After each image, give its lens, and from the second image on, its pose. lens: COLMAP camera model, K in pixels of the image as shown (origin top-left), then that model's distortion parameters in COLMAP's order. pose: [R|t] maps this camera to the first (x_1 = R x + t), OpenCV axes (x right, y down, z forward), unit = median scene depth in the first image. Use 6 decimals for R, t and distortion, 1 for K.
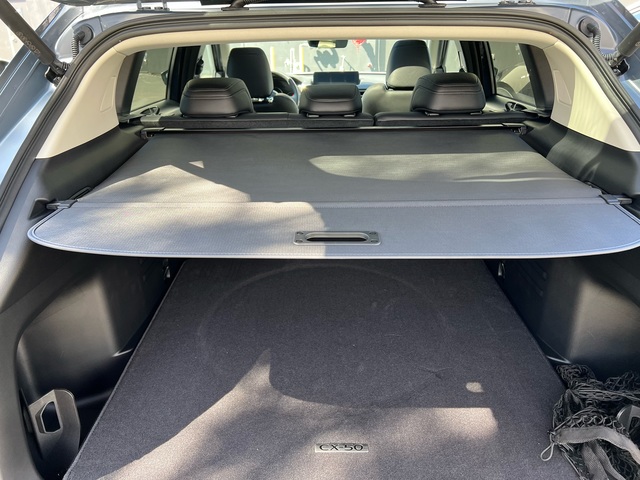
lens RADIAL K [[462.8, 0, 320.0], [0, 462.8, 240.0], [0, 0, 1]] dist [0.001606, -0.002845]
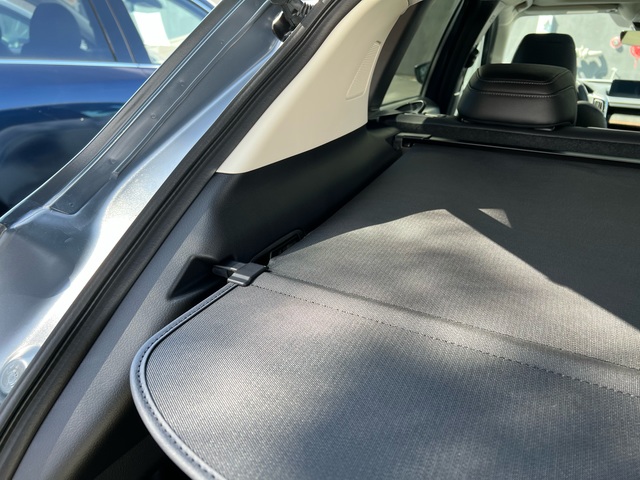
lens RADIAL K [[462.8, 0, 320.0], [0, 462.8, 240.0], [0, 0, 1]] dist [0.001606, -0.002845]
pose [[0.889309, 0.207862, -0.407336, -0.180580], [-0.212918, 0.976497, 0.033453, -0.091224], [0.404716, 0.056979, 0.912666, 0.367498]]
